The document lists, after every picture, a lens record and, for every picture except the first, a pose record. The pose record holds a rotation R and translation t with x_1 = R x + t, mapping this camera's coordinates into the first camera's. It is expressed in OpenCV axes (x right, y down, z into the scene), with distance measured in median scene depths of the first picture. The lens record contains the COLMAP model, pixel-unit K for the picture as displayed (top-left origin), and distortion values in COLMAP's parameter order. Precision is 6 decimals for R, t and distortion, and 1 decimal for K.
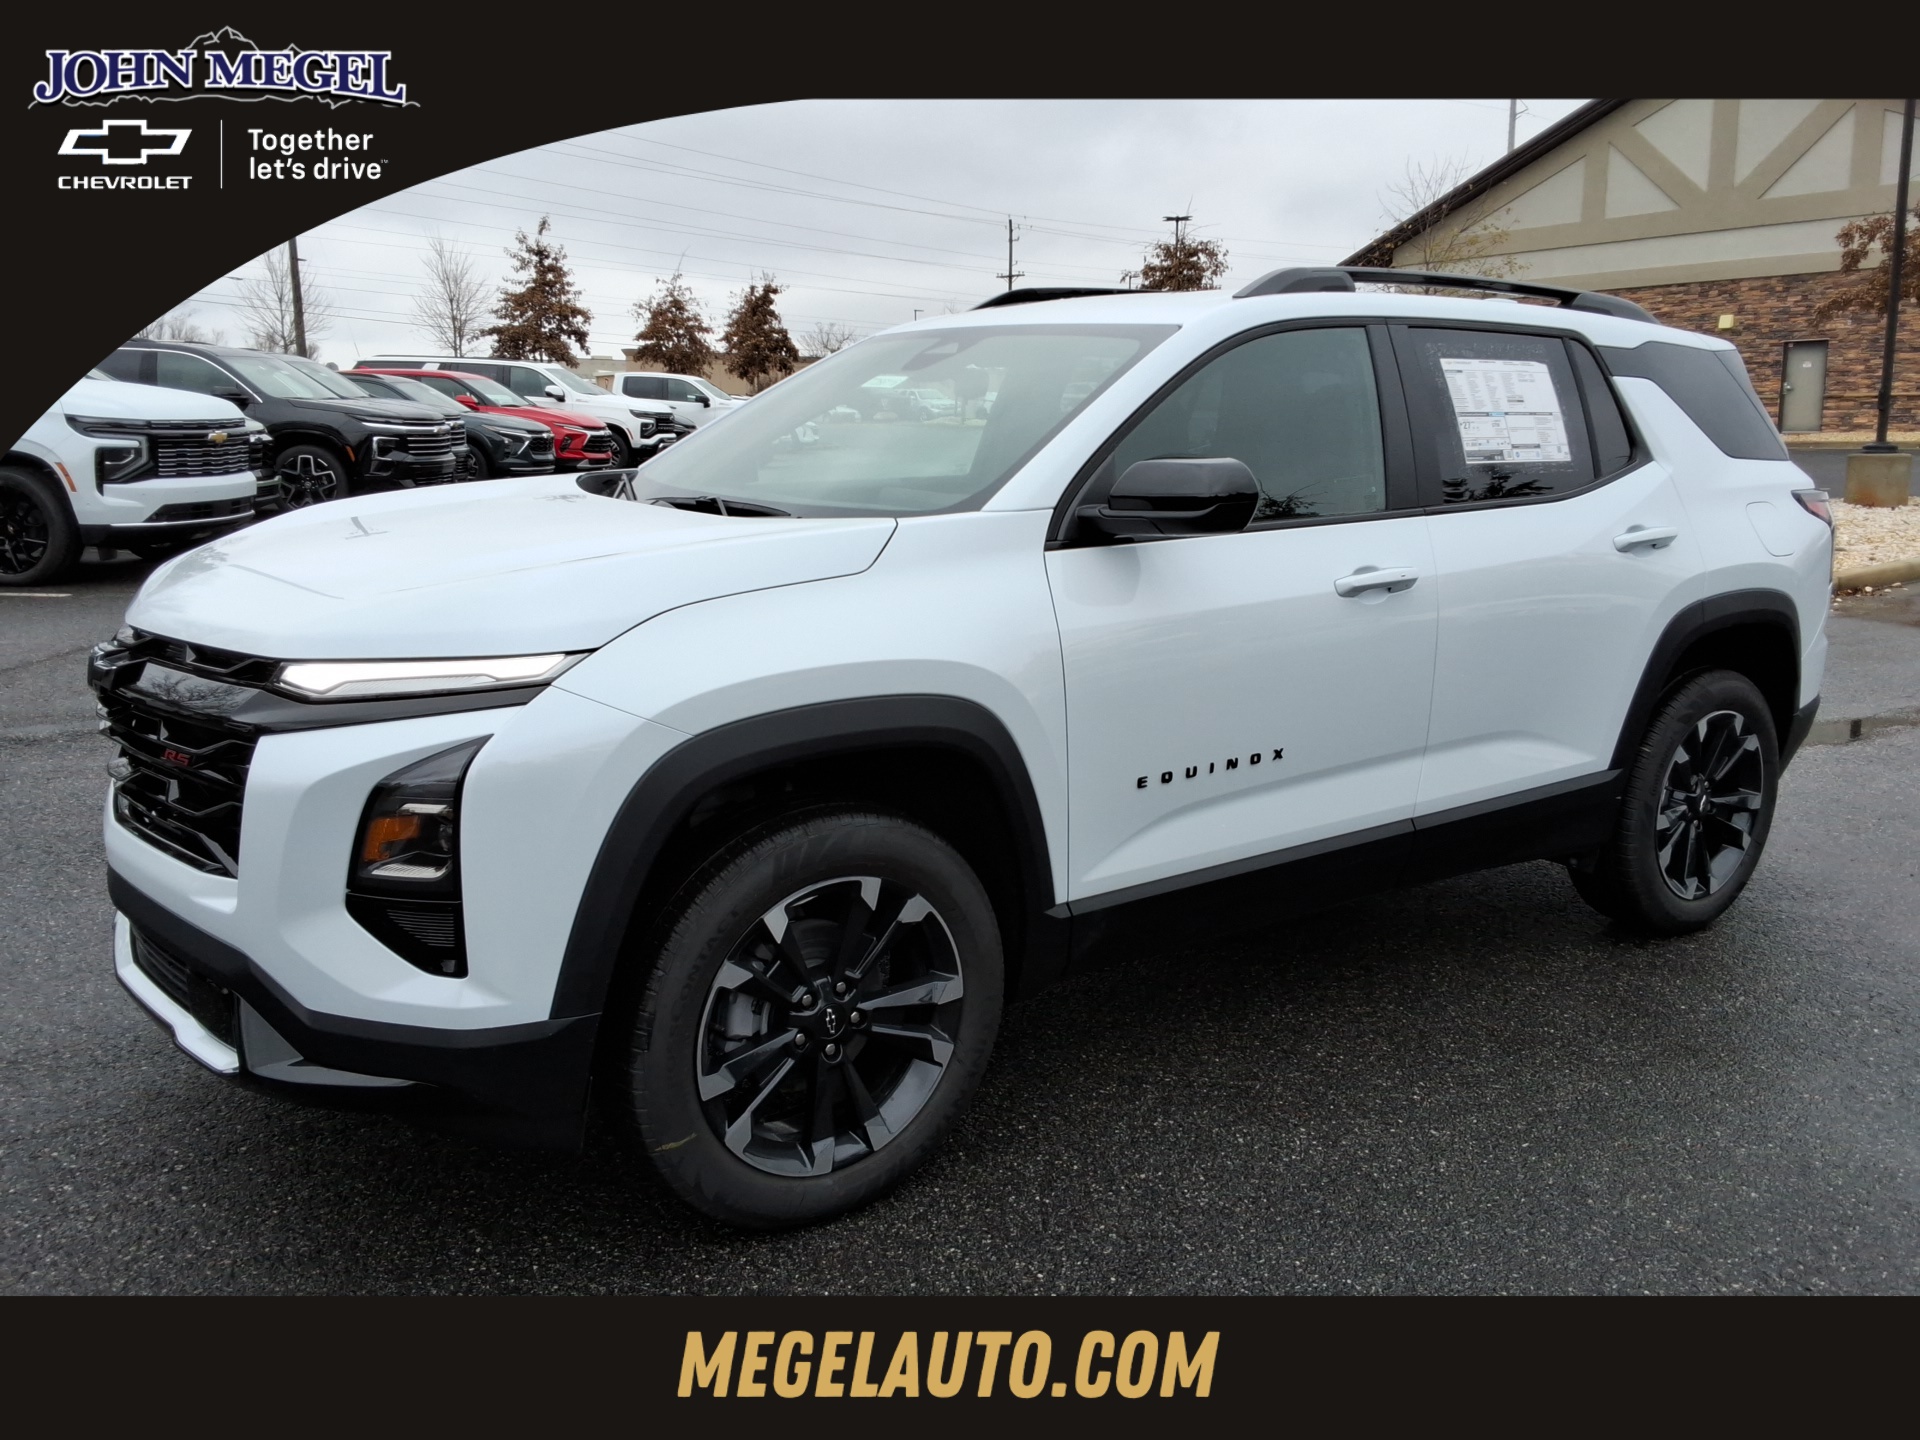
lens RADIAL K [[1542.9, 0, 973.0], [0, 1542.9, 715.6], [0, 0, 1]] dist [0.098056, -0.140073]
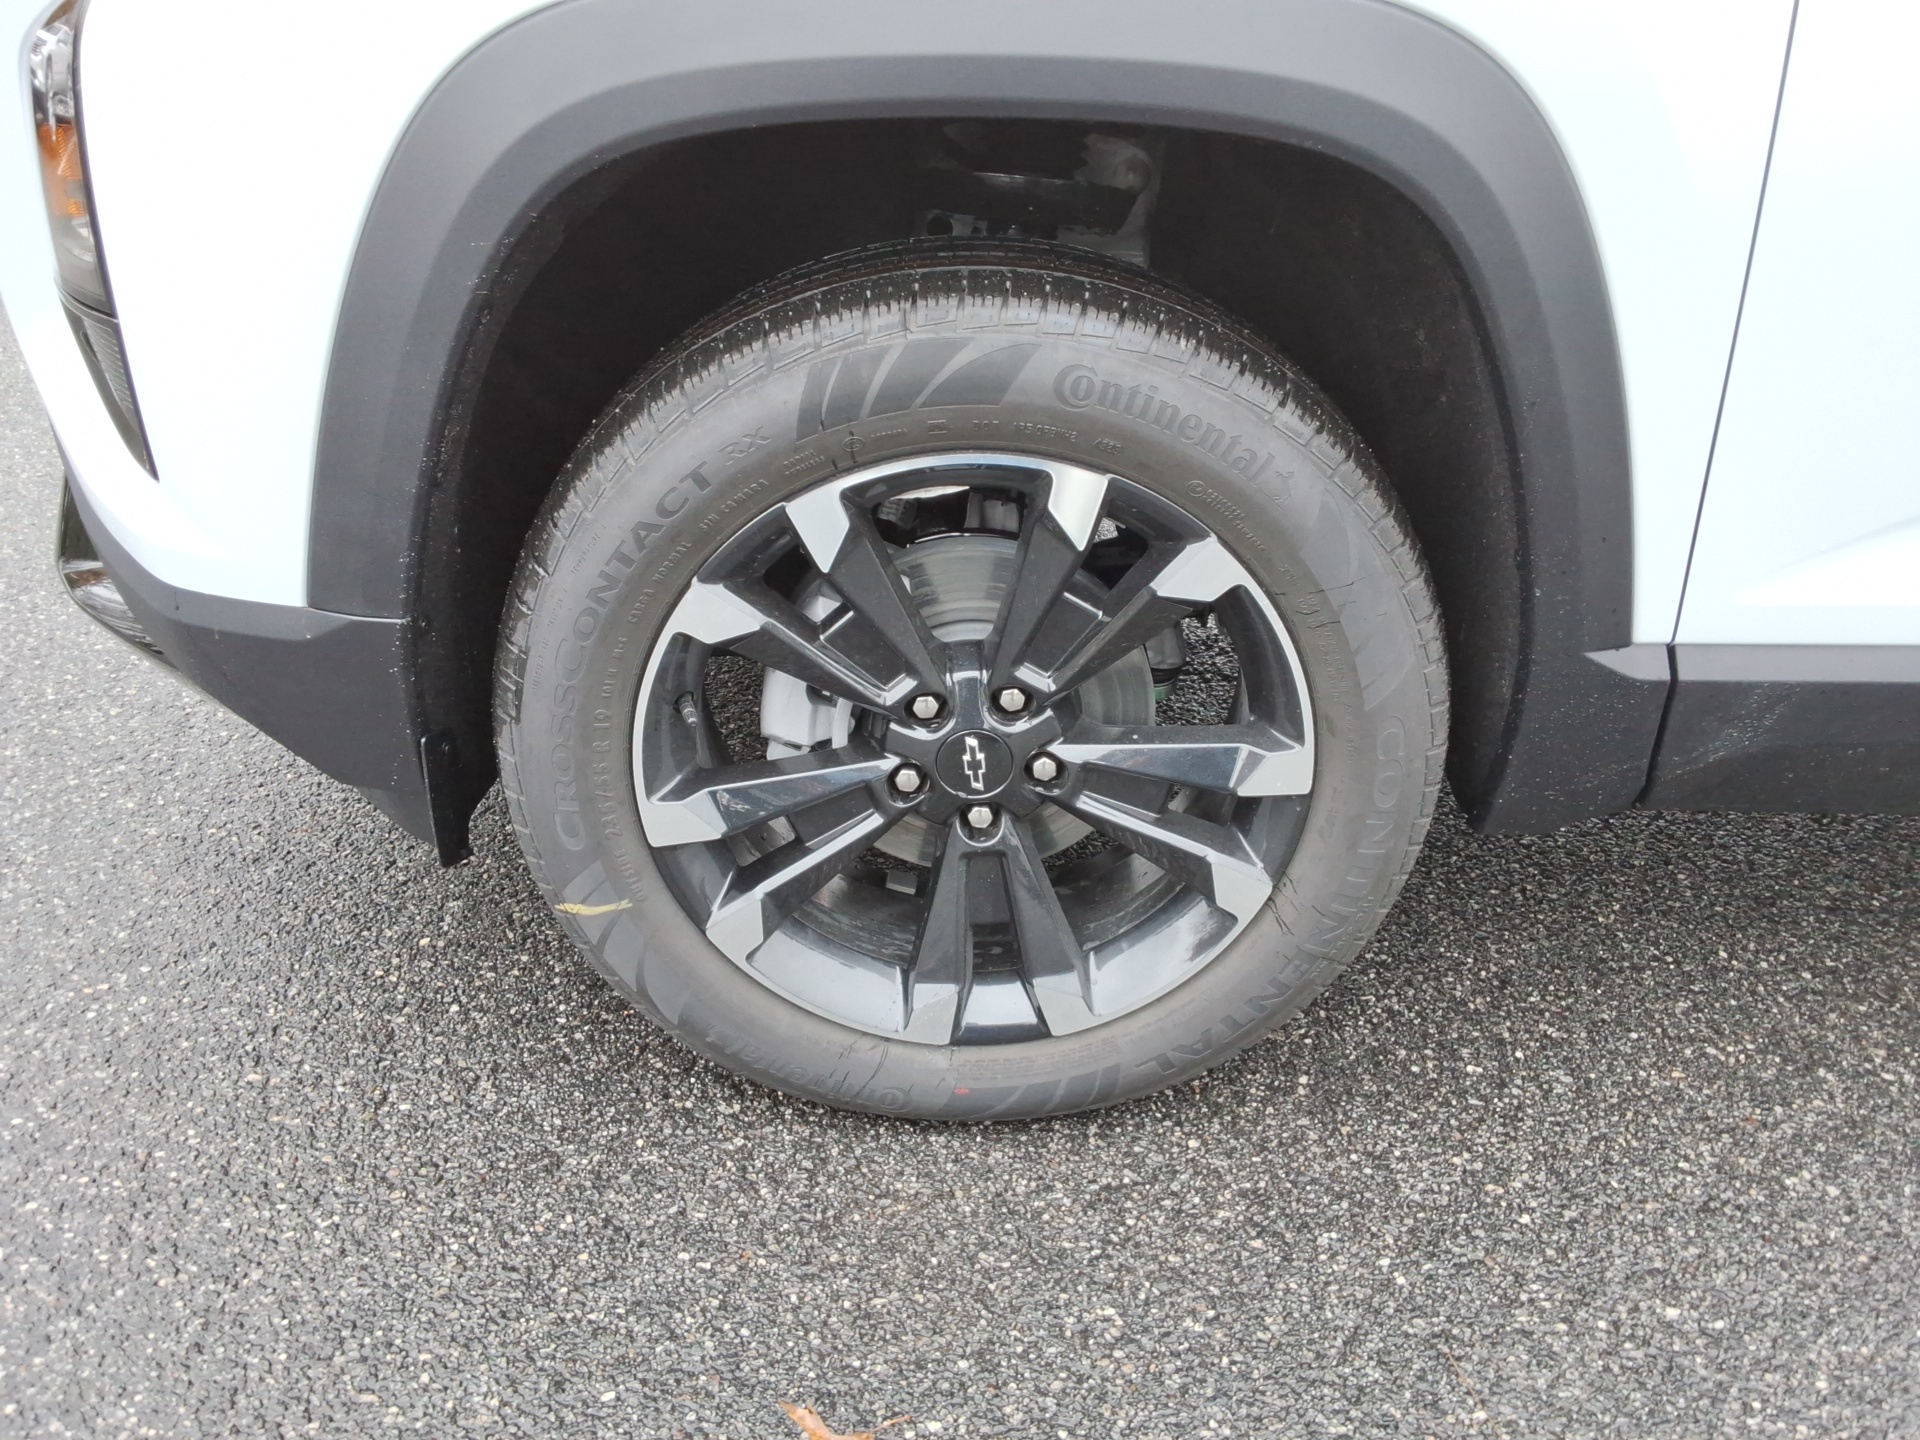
lens RADIAL K [[1524.1, 0, 966.1], [0, 1524.1, 712.0], [0, 0, 1]] dist [0.092785, -0.123670]
pose [[0.814149, 0.281042, -0.508111, 0.013442], [-0.134956, 0.942686, 0.305170, 0.004574], [0.564755, -0.179882, 0.805416, 0.064825]]
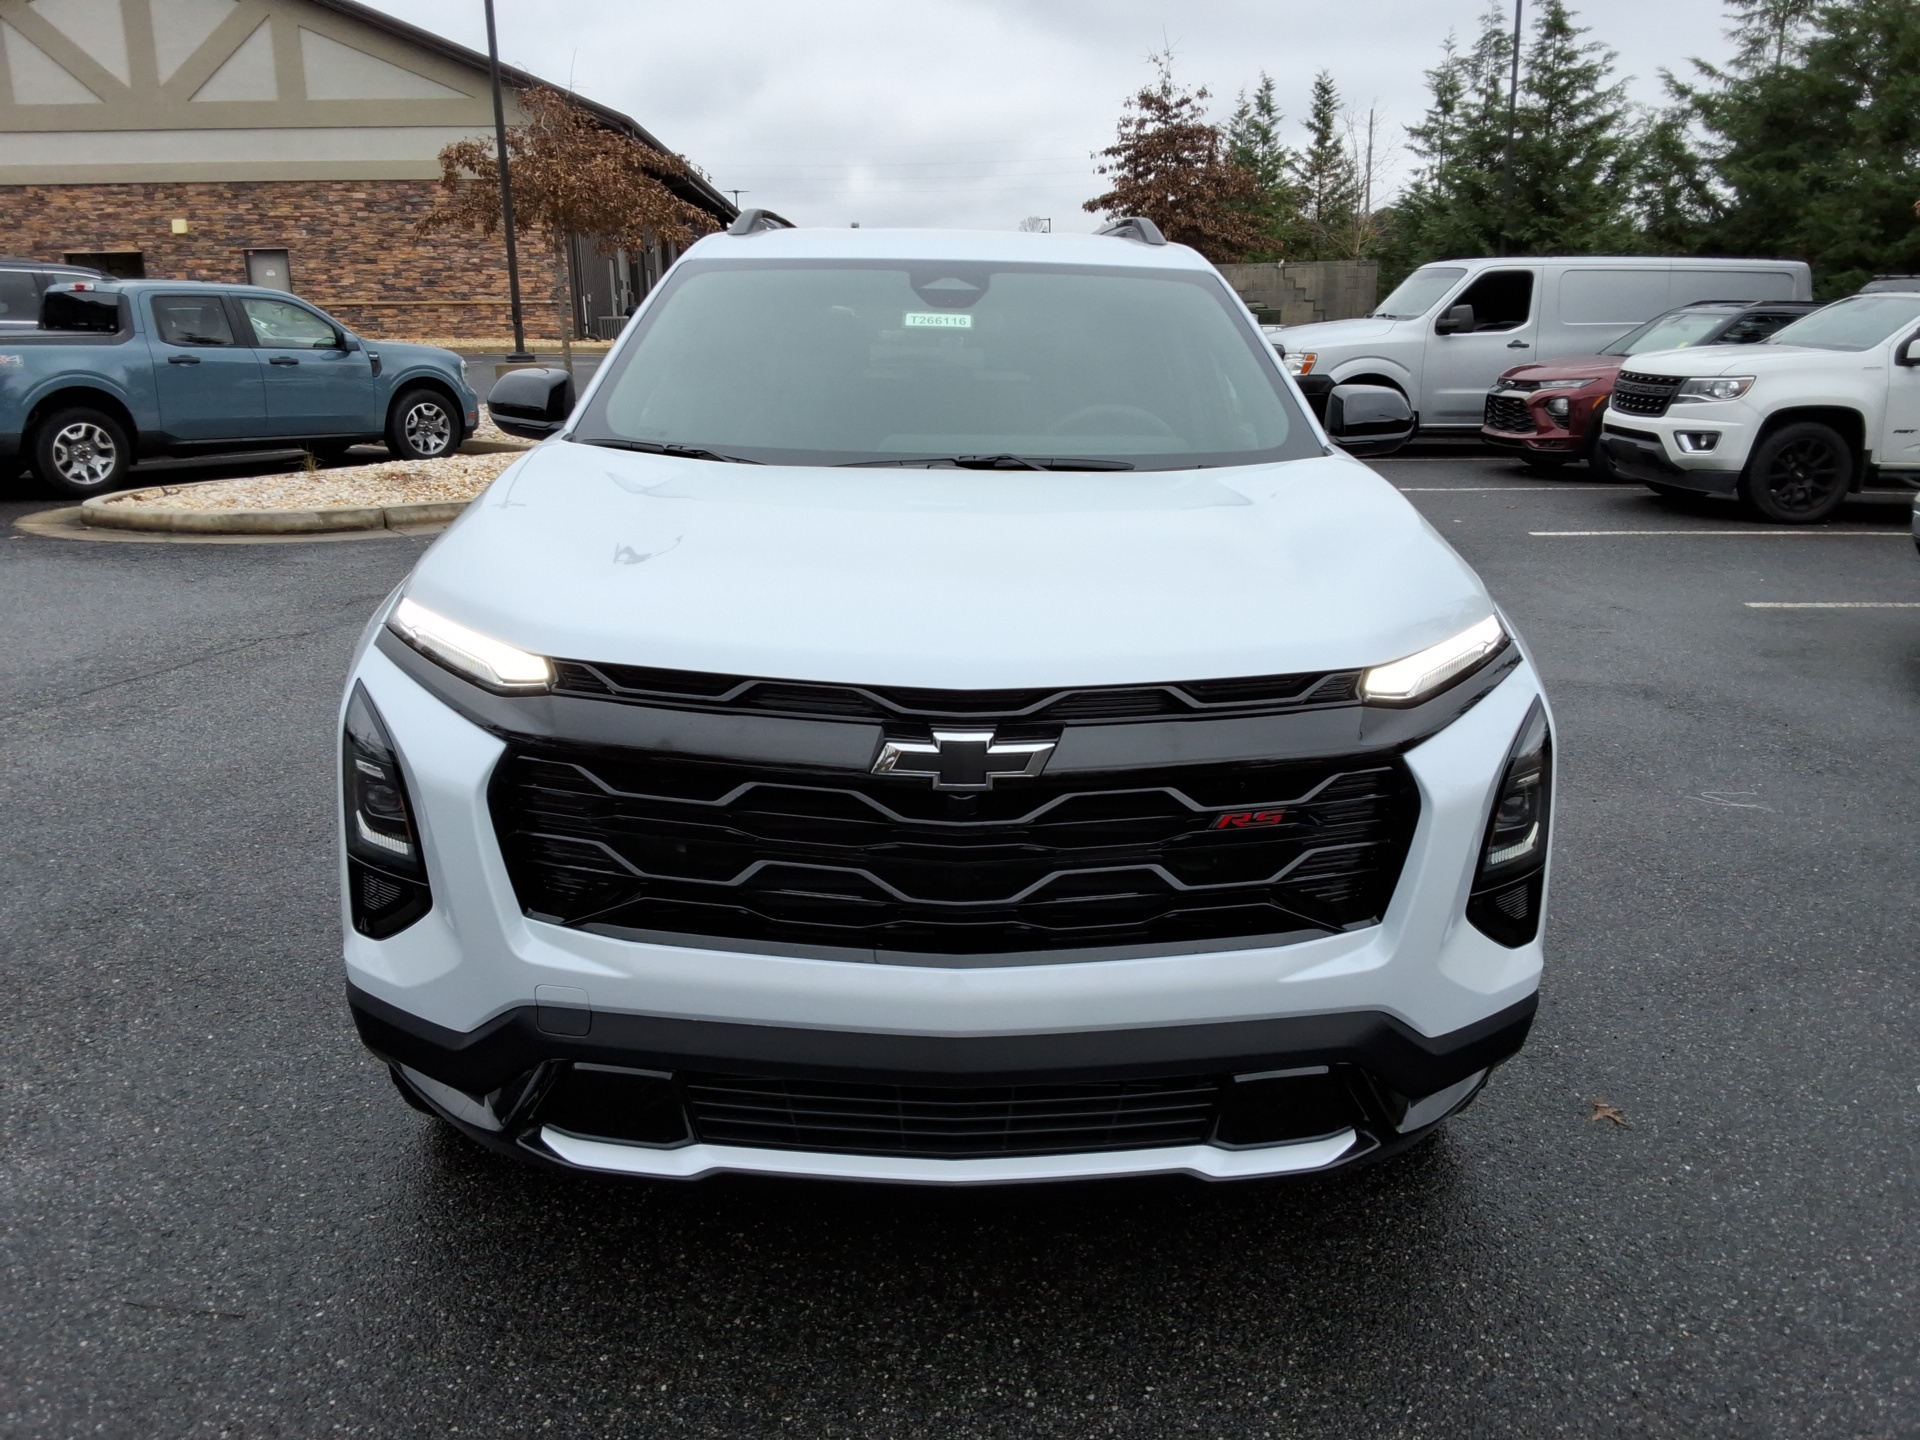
lens RADIAL K [[1561.9, 0, 963.4], [0, 1561.9, 714.3], [0, 0, 1]] dist [0.074630, -0.110238]
pose [[0.565629, -0.207011, 0.798255, -0.115539], [0.162805, 0.976961, 0.137994, -0.015161], [-0.808430, 0.051906, 0.586300, 0.061185]]
